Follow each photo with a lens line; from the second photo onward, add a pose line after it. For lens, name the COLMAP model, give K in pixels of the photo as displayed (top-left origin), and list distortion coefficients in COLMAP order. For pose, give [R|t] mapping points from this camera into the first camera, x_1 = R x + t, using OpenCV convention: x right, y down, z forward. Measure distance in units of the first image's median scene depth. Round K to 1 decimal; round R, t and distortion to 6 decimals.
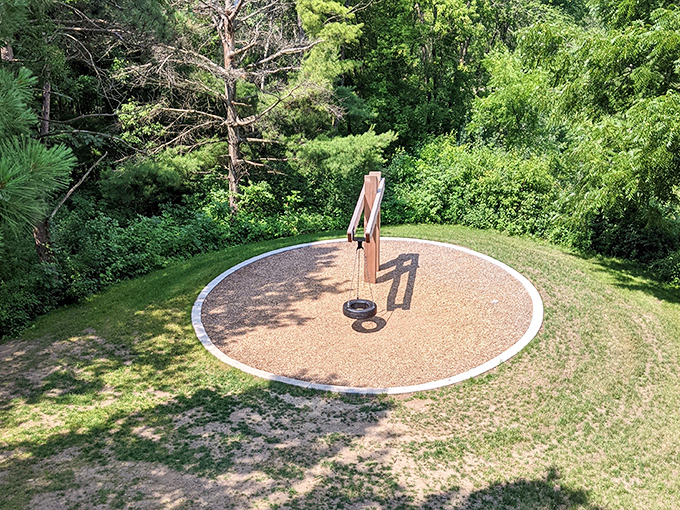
lens RADIAL K [[507.4, 0, 340.0], [0, 507.4, 255.0], [0, 0, 1]] dist [0.004290, -0.052678]
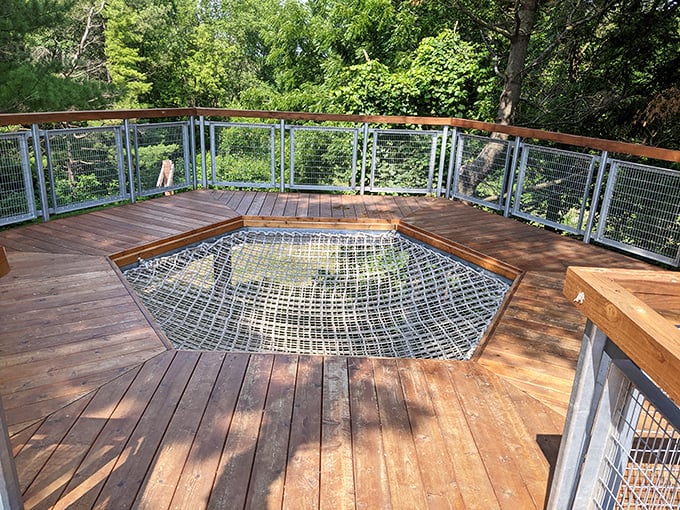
lens RADIAL K [[507.4, 0, 340.0], [0, 507.4, 255.0], [0, 0, 1]] dist [0.004290, -0.052678]
pose [[0.908560, -0.065779, 0.412543, -0.119496], [0.118690, 0.987476, -0.103943, 0.362778], [-0.400538, 0.143403, 0.904989, -0.705528]]
